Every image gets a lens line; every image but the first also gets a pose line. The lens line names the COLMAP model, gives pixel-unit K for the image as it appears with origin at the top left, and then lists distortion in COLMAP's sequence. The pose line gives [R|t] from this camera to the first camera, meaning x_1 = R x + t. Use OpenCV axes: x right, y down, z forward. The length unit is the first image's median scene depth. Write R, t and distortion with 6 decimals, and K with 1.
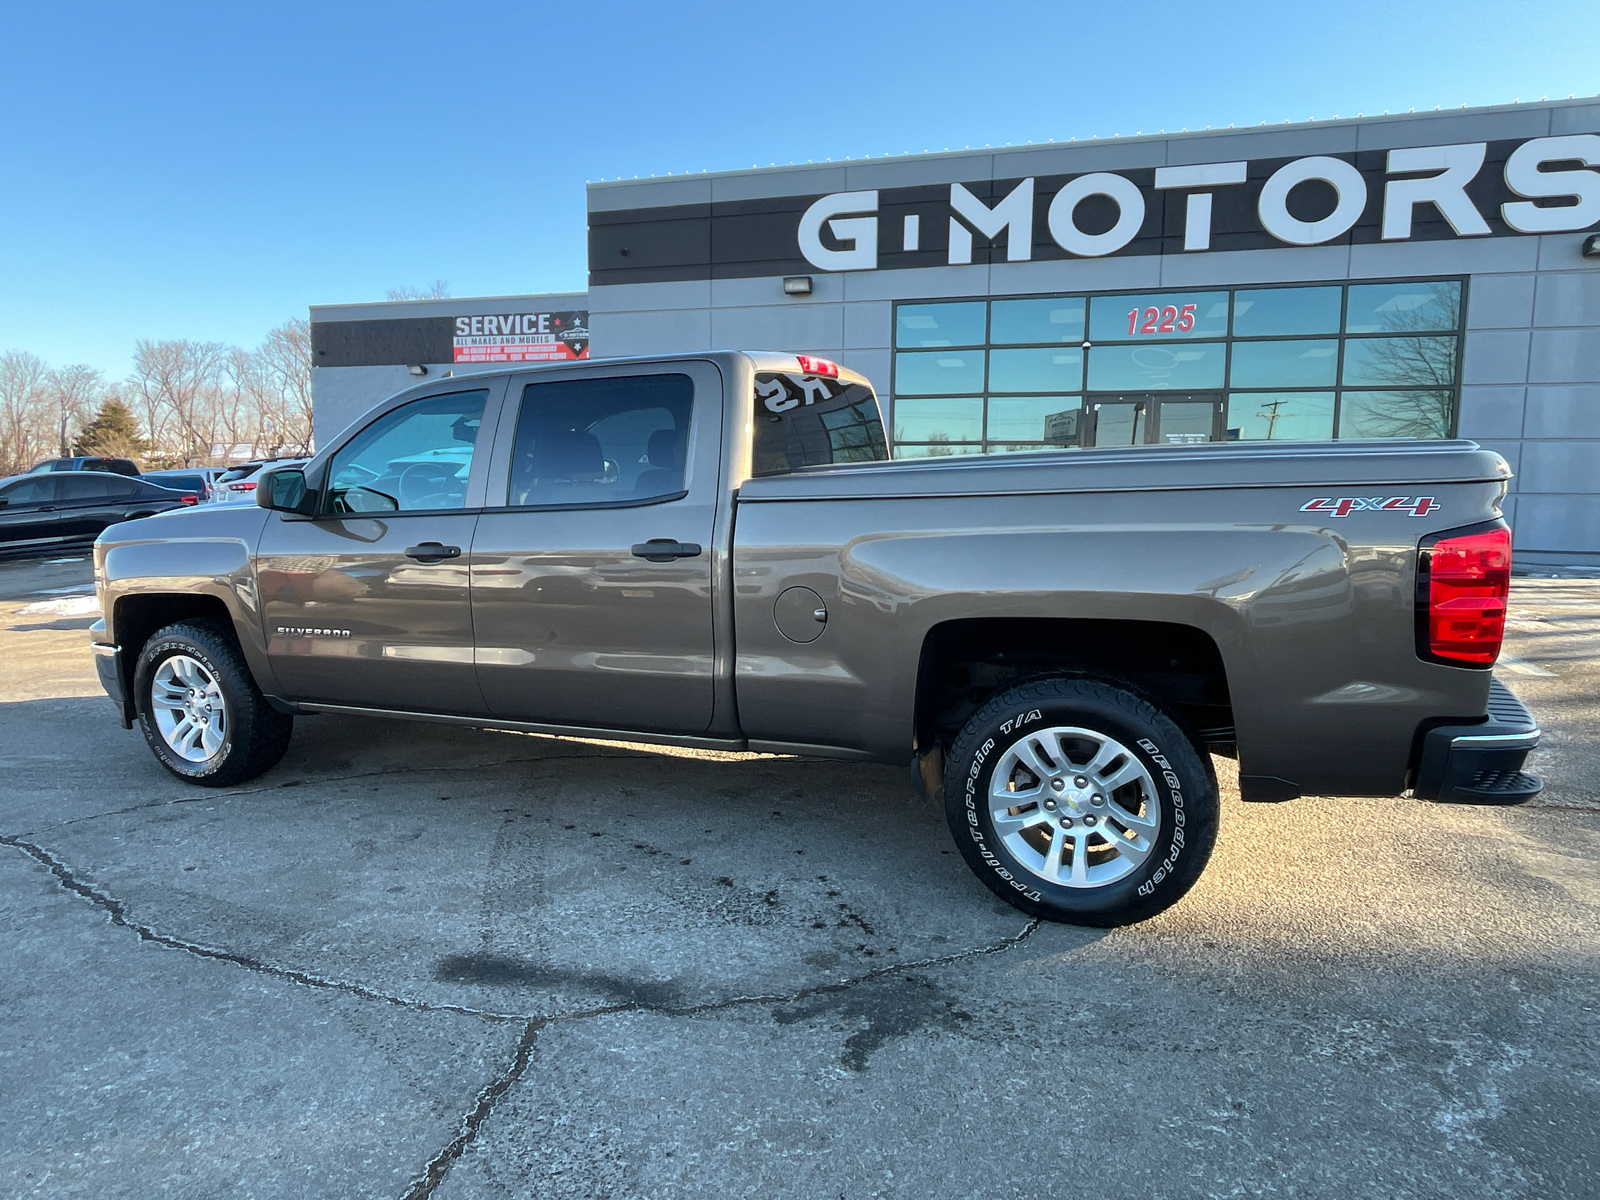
lens RADIAL K [[958.5, 0, 800.0], [0, 958.5, 600.0], [0, 0, 1]] dist [-0.004300, -0.000201]
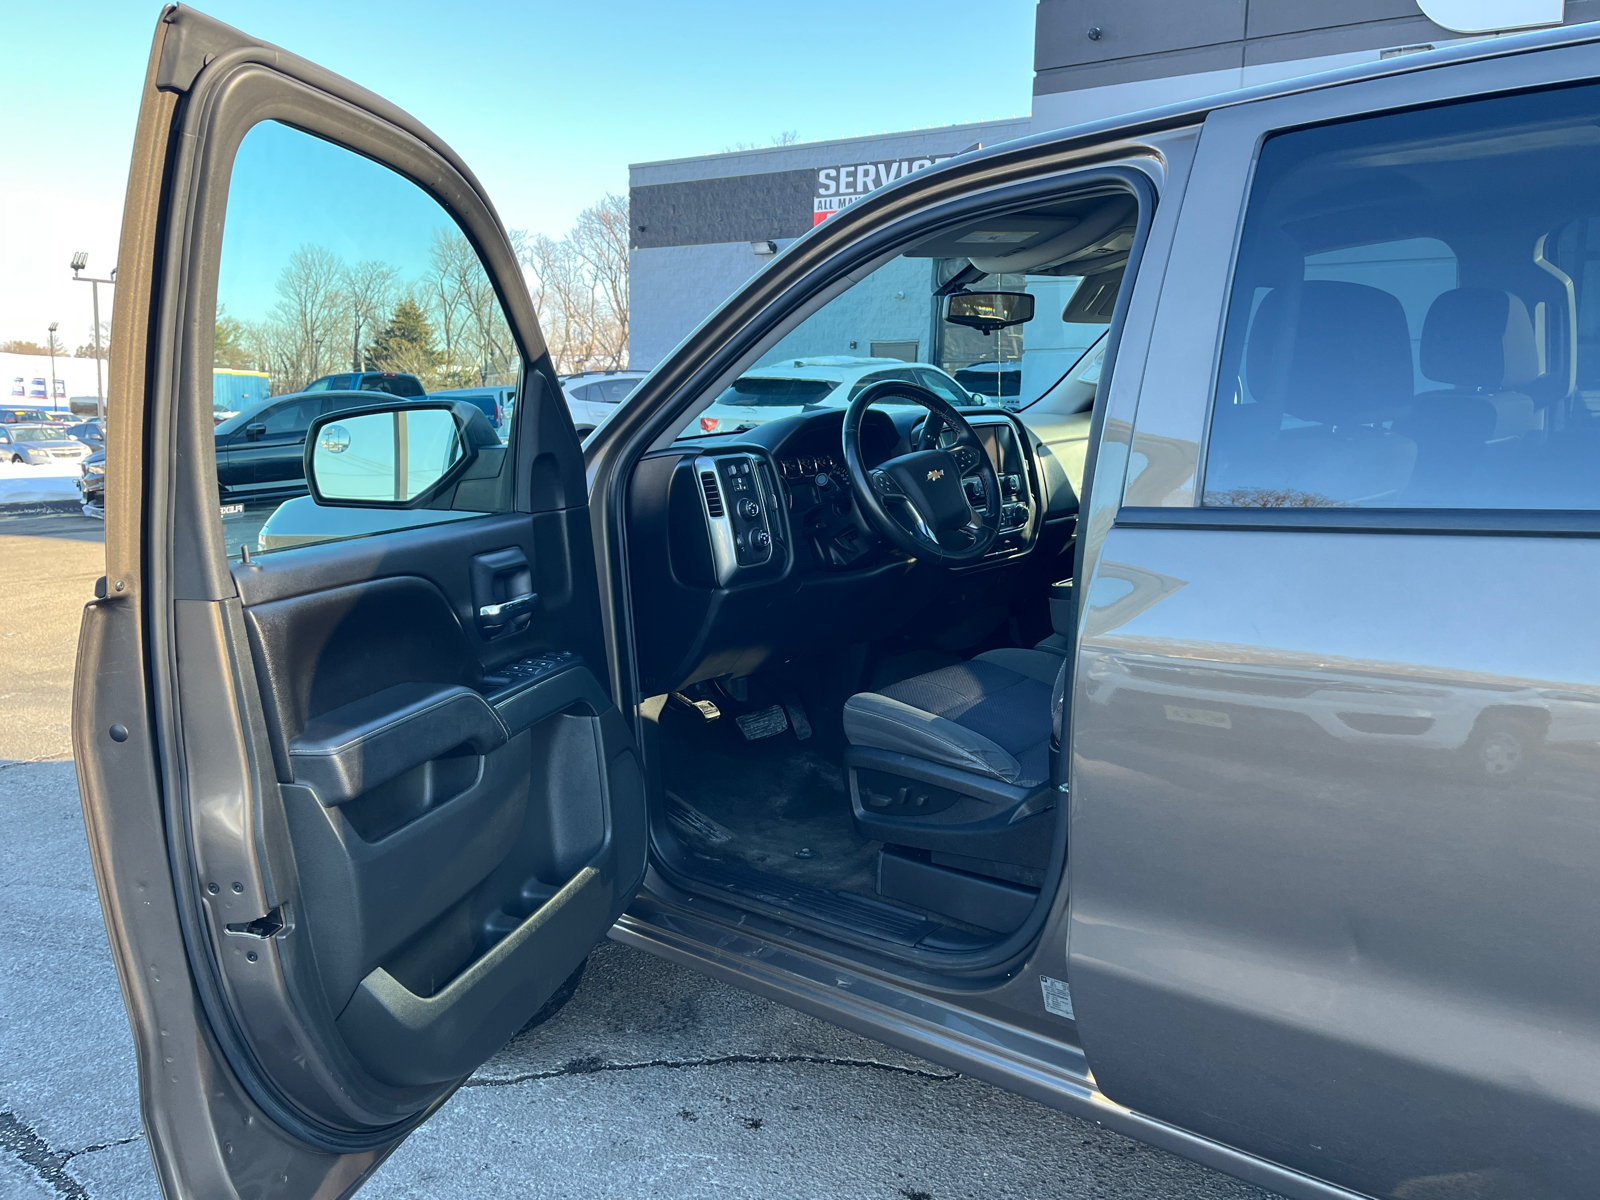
lens RADIAL K [[1312.1, 0, 811.9], [0, 1312.1, 600.6], [0, 0, 1]] dist [0.070772, -0.091679]
pose [[0.947222, 0.049430, -0.316744, -0.074313], [-0.041461, 0.998632, 0.031855, -0.019172], [0.317886, -0.017042, 0.947976, 0.136429]]
